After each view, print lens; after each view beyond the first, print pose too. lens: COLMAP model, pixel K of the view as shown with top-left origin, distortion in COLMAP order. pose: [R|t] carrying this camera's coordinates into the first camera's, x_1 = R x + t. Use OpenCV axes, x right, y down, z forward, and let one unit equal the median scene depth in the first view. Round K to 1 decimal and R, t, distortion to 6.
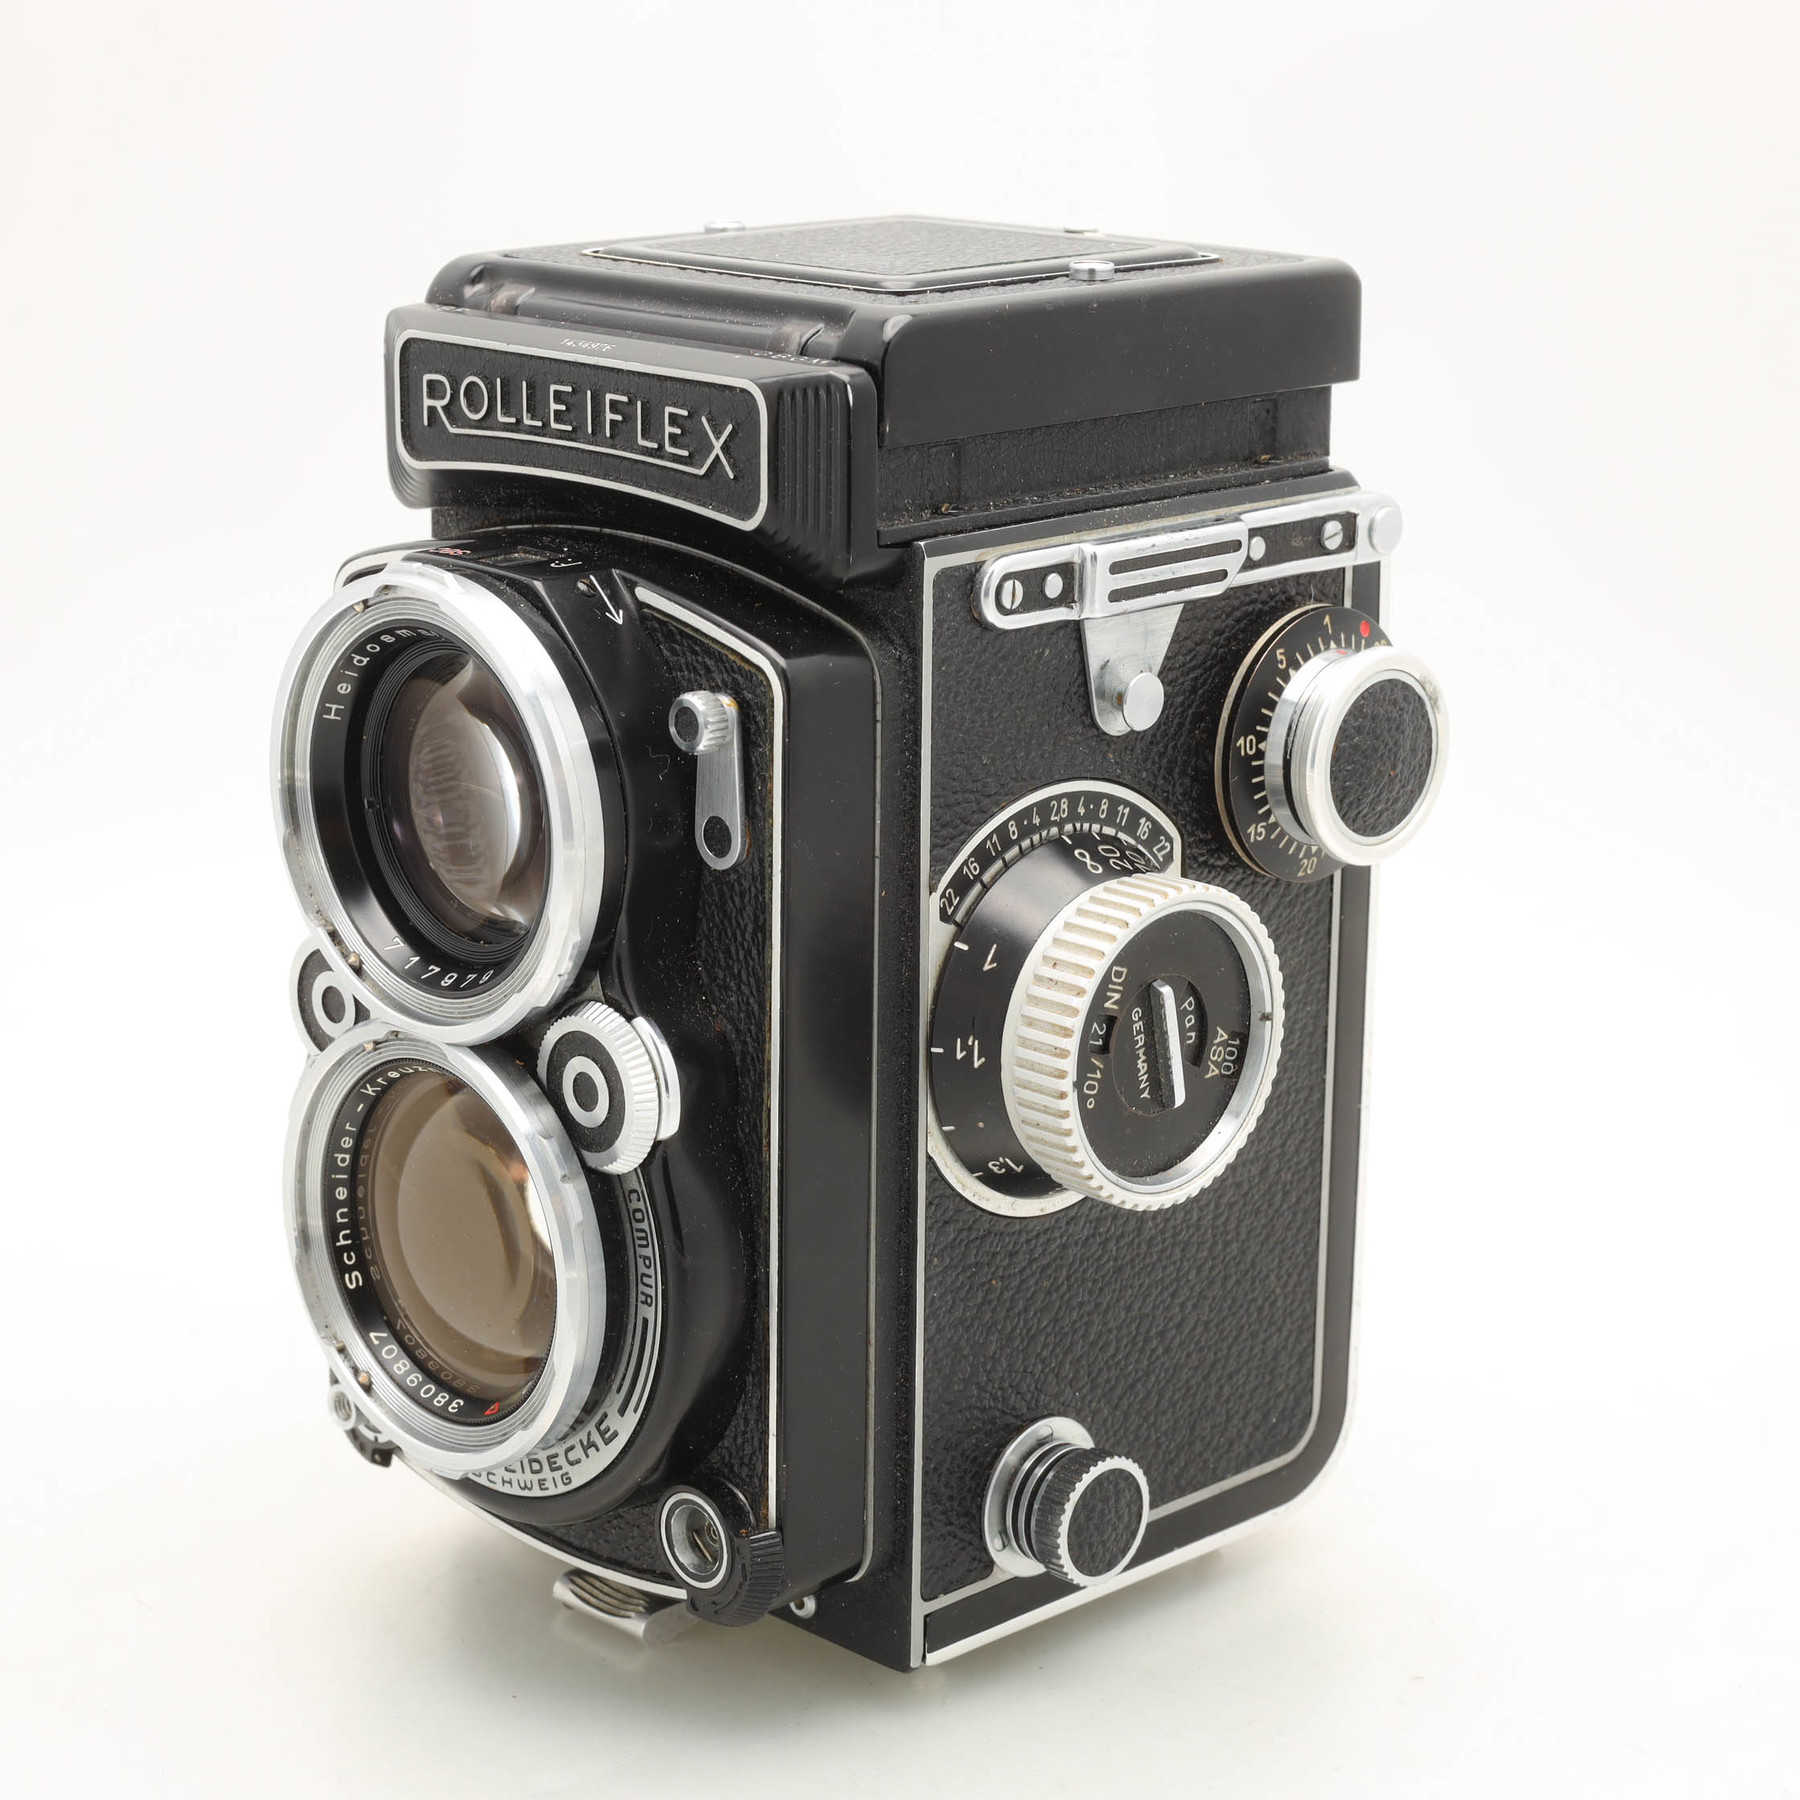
lens RADIAL K [[4164.4, 0, 900.0], [0, 4164.4, 900.0], [0, 0, 1]] dist [0.014898, -0.335684]
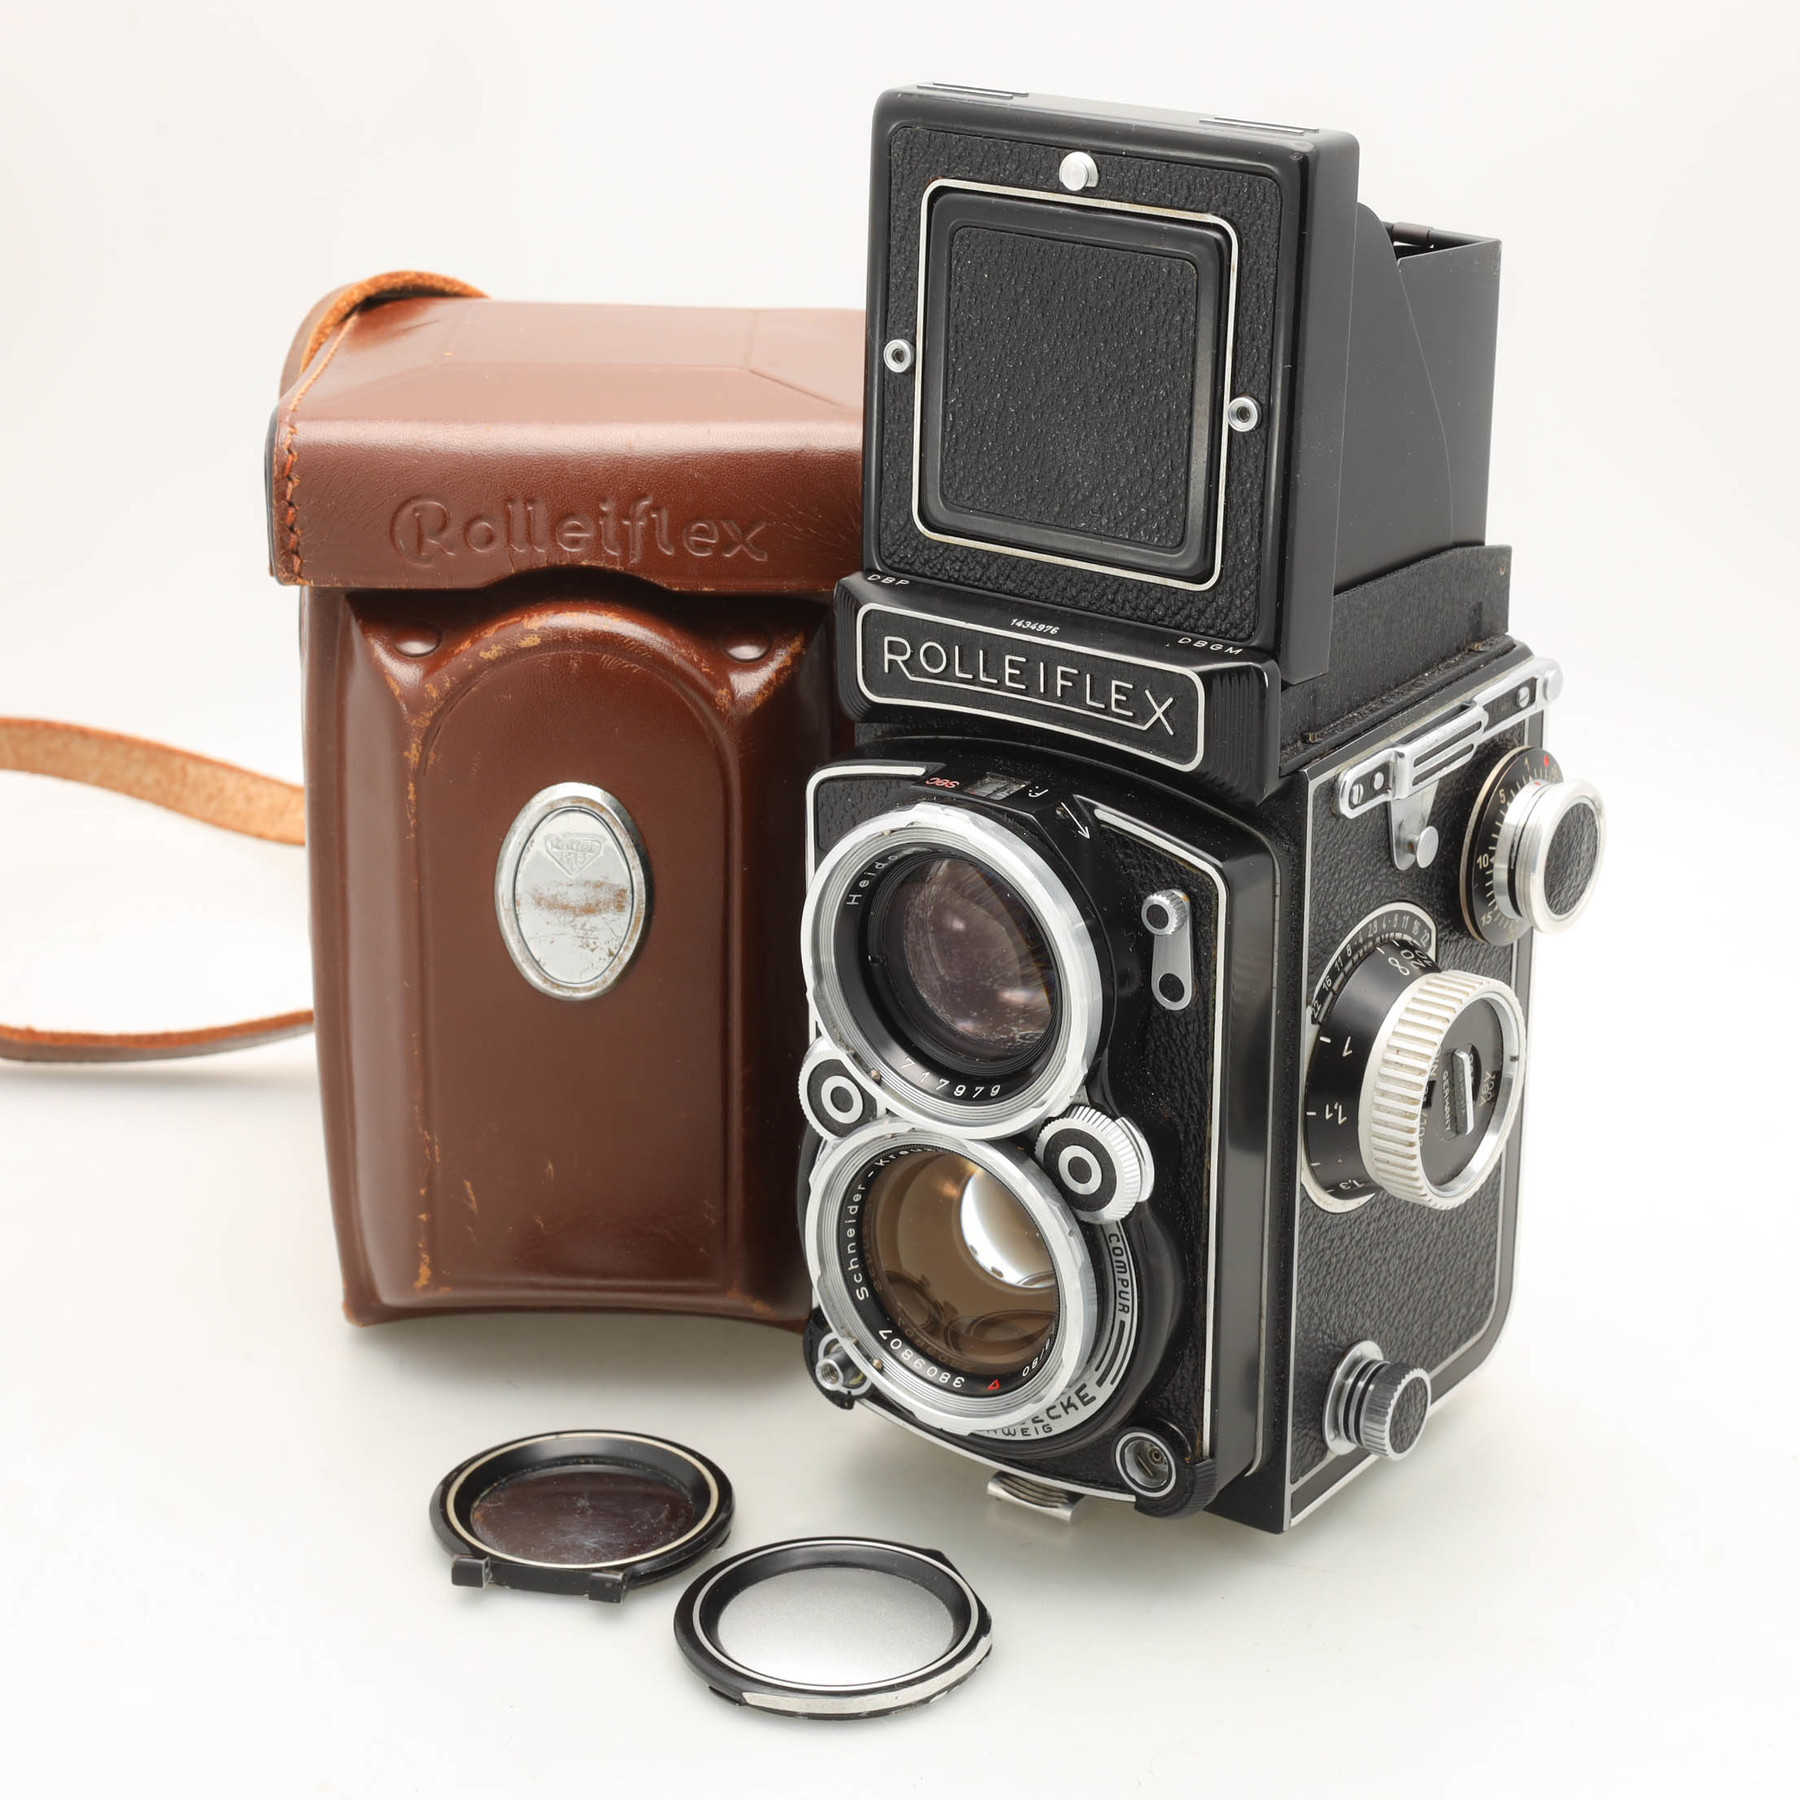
lens RADIAL K [[4164.4, 0, 900.0], [0, 4164.4, 900.0], [0, 0, 1]] dist [0.014898, -0.335684]
pose [[0.983815, -0.079600, 0.160534, -0.345130], [0.059160, 0.989968, 0.128313, -0.222359], [-0.169137, -0.116739, 0.978655, -0.342610]]
